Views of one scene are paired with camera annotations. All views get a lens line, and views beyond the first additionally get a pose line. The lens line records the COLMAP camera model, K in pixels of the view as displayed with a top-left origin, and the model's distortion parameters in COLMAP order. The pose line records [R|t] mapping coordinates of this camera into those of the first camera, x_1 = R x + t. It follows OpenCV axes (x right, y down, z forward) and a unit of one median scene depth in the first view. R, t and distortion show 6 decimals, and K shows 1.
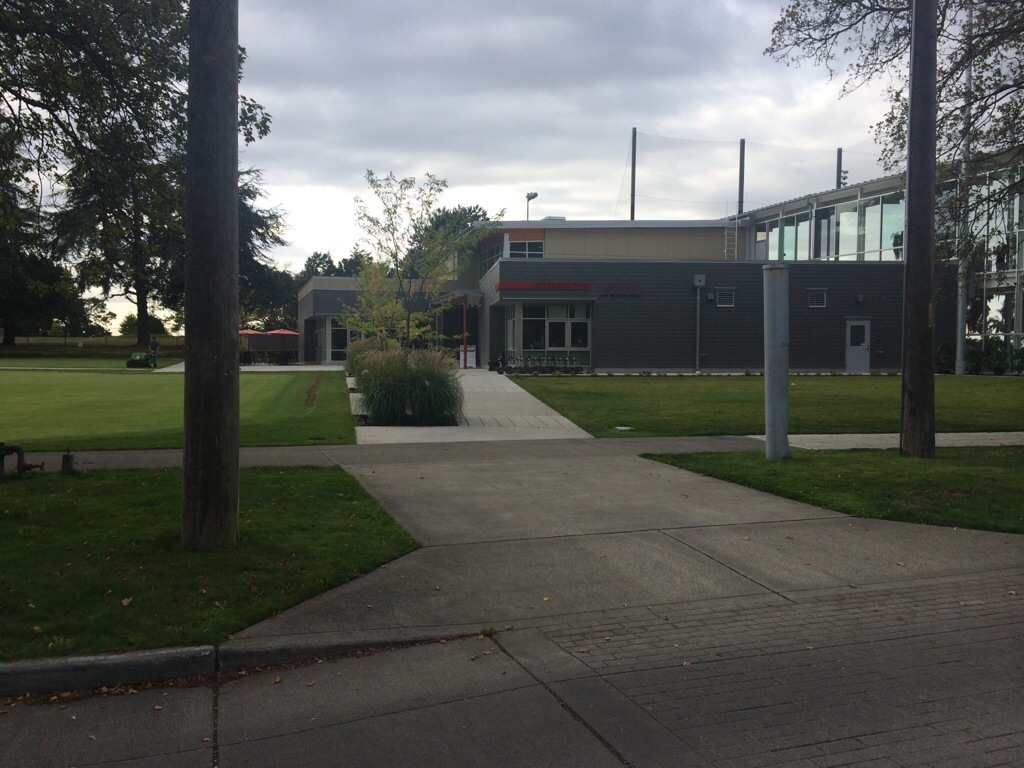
lens RADIAL K [[880.3, 0, 510.7], [0, 880.3, 368.3], [0, 0, 1]] dist [0.049386, -0.008237]
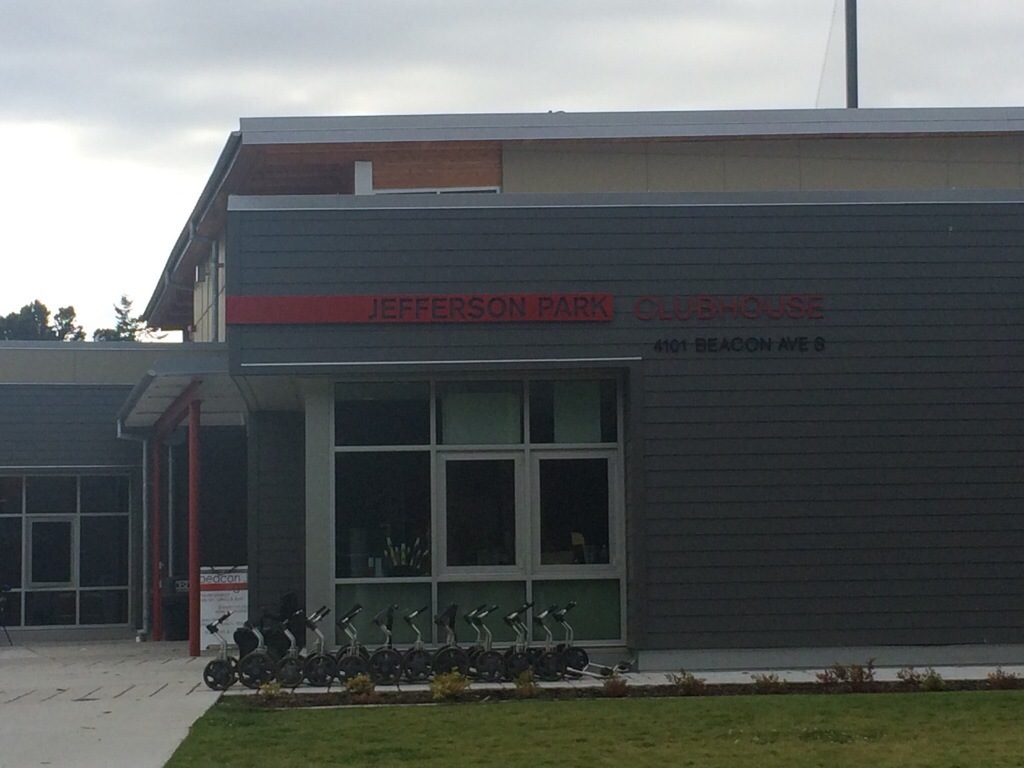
lens RADIAL K [[2522.5, 0, 512.0], [0, 2522.5, 384.0], [0, 0, 1]] dist [-0.089195, -0.284106]
pose [[0.998868, -0.022187, -0.042080, 0.090350], [0.017790, 0.994610, -0.102146, -0.003010], [0.044120, 0.101282, 0.993879, 0.315558]]
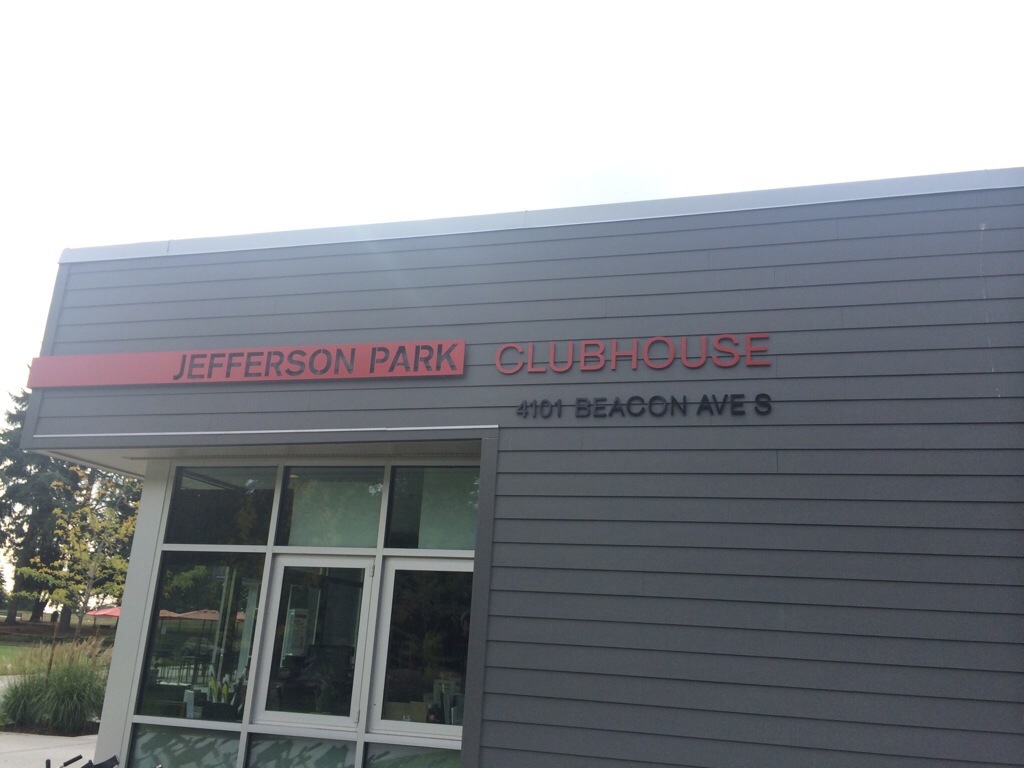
lens RADIAL K [[880.3, 0, 510.7], [0, 880.3, 368.3], [0, 0, 1]] dist [0.049386, -0.008237]
pose [[0.925679, -0.065192, -0.372651, 0.161427], [-0.058453, 0.948564, -0.311144, -0.036597], [0.373767, 0.309802, 0.874254, 0.834969]]
